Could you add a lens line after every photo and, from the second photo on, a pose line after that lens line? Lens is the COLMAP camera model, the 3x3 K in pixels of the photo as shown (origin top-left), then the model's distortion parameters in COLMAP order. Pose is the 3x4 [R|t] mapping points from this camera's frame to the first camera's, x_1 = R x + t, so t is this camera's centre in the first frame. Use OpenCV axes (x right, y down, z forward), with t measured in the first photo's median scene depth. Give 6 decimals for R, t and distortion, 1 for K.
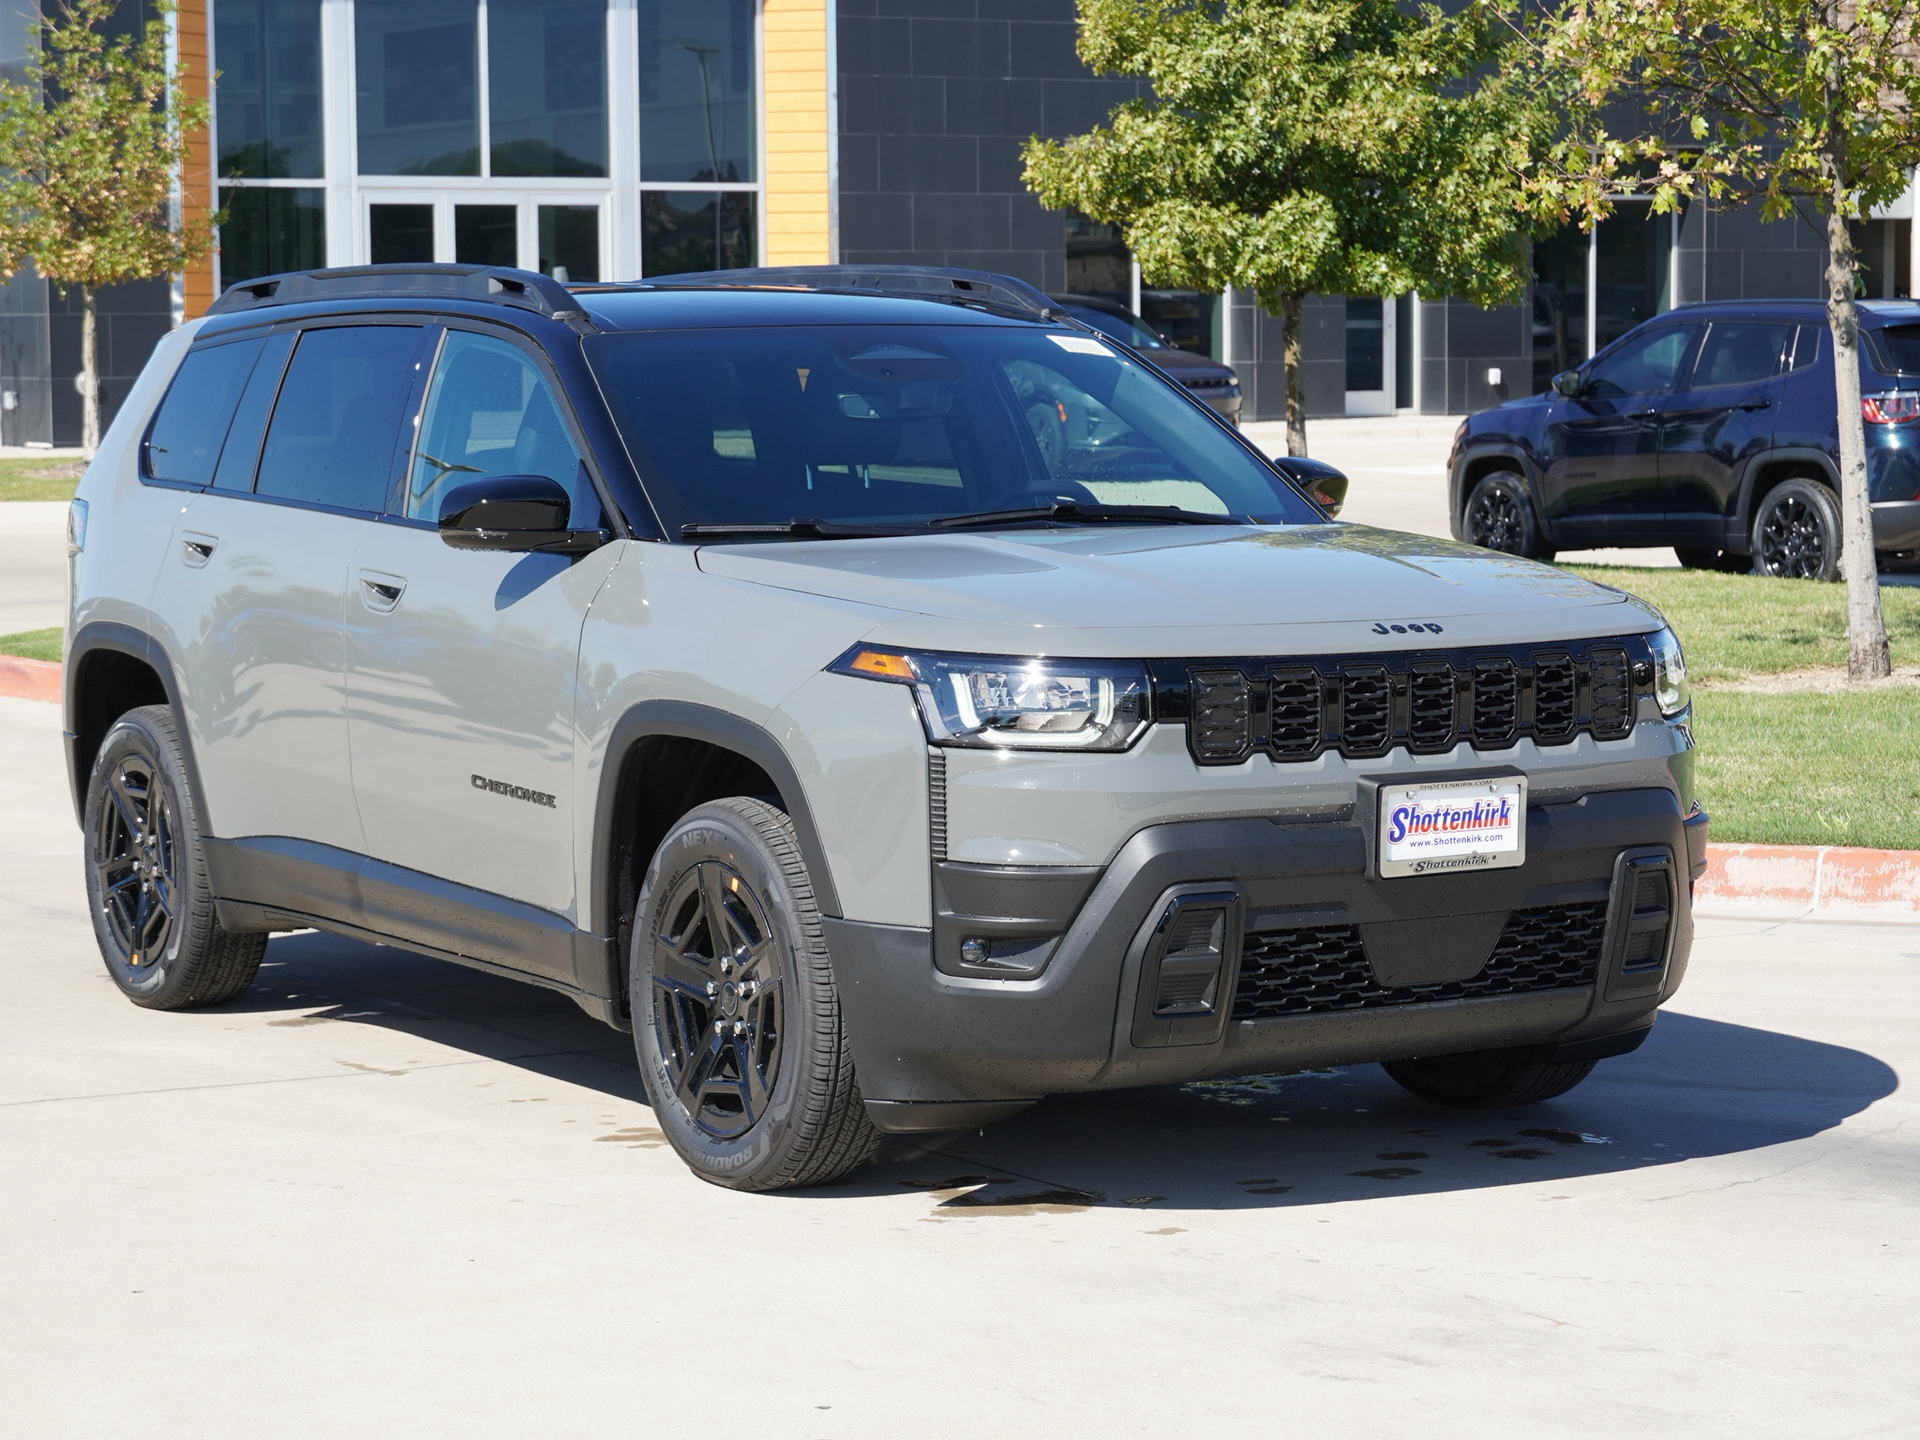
lens RADIAL K [[4413.0, 0, 960.0], [0, 4413.0, 720.0], [0, 0, 1]] dist [0.320926, 0.243431]
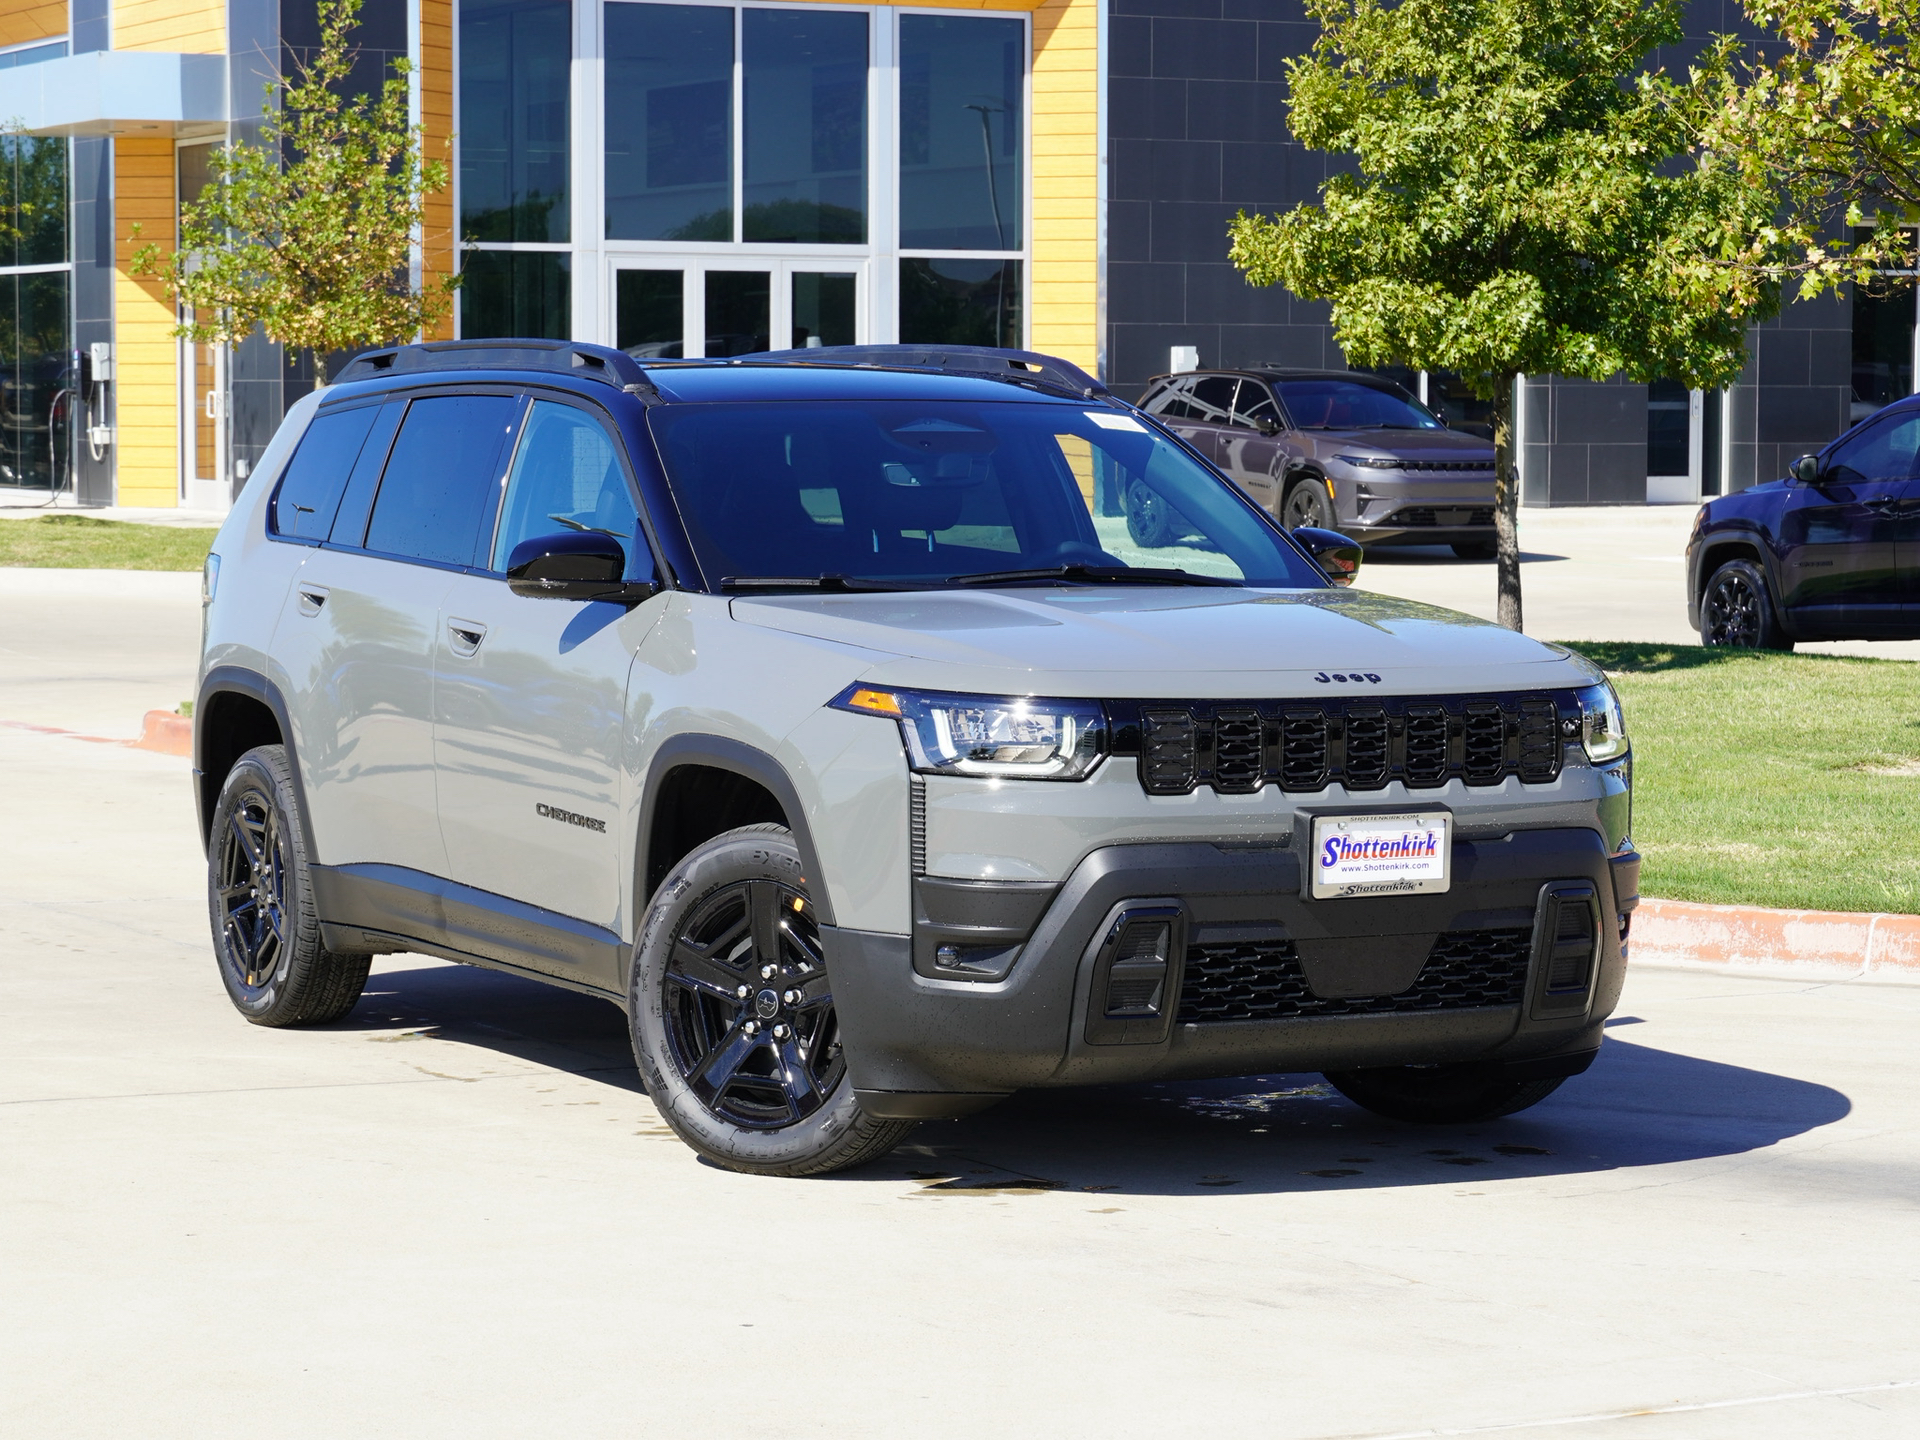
lens RADIAL K [[4730.2, 0, 1046.5], [0, 4730.2, 718.8], [0, 0, 1]] dist [0.737883, -6.092517]
pose [[0.998741, 0.016645, -0.047322, 0.079315], [-0.017689, 0.999608, -0.021723, 0.016497], [0.046942, 0.022533, 0.998643, -0.192988]]
